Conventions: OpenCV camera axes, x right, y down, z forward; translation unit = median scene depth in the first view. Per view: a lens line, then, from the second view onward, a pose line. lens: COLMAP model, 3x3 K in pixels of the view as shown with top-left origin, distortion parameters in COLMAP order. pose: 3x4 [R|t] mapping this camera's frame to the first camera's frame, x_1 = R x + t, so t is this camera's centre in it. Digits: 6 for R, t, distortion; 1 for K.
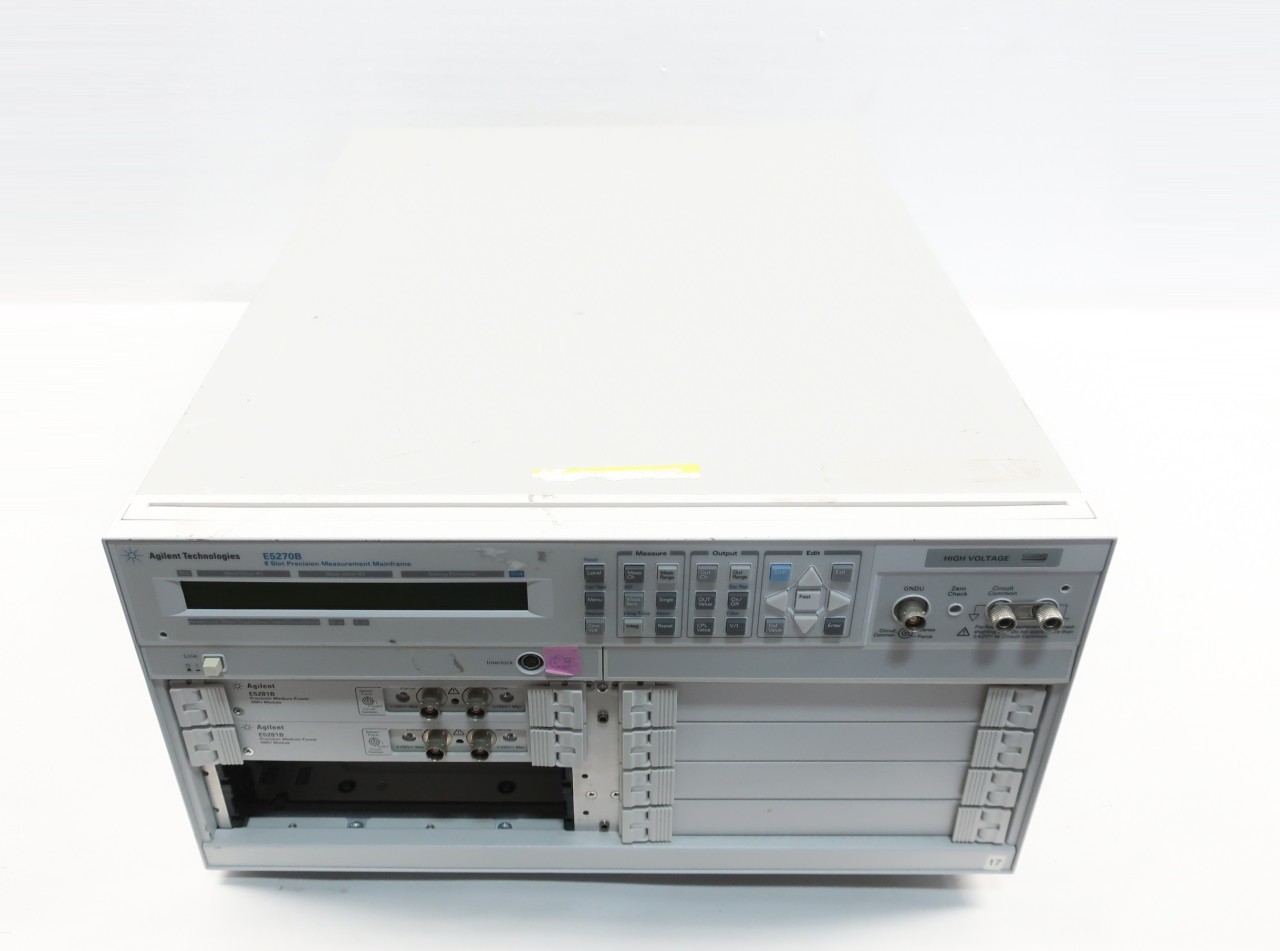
lens RADIAL K [[593.4, 0, 640.0], [0, 593.4, 475.5], [0, 0, 1]] dist [-0.002674, 0.000289]
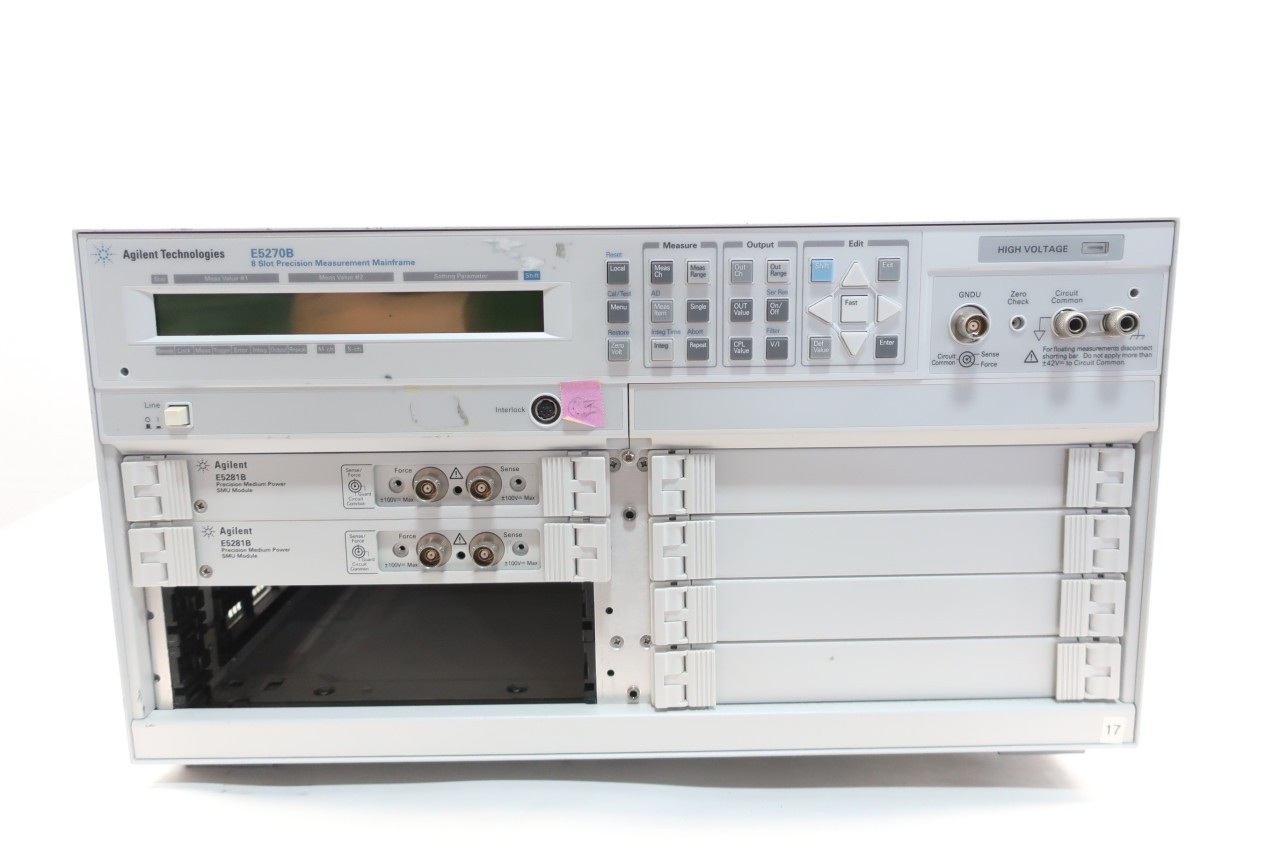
lens RADIAL K [[575.8, 0, 671.8], [0, 575.8, 426.4], [0, 0, 1]] dist [-0.000774, -0.000457]
pose [[0.999607, -0.024066, 0.014366, -0.011976], [0.026751, 0.972146, -0.232846, 0.551262], [-0.008363, 0.233139, 0.972407, 0.182549]]
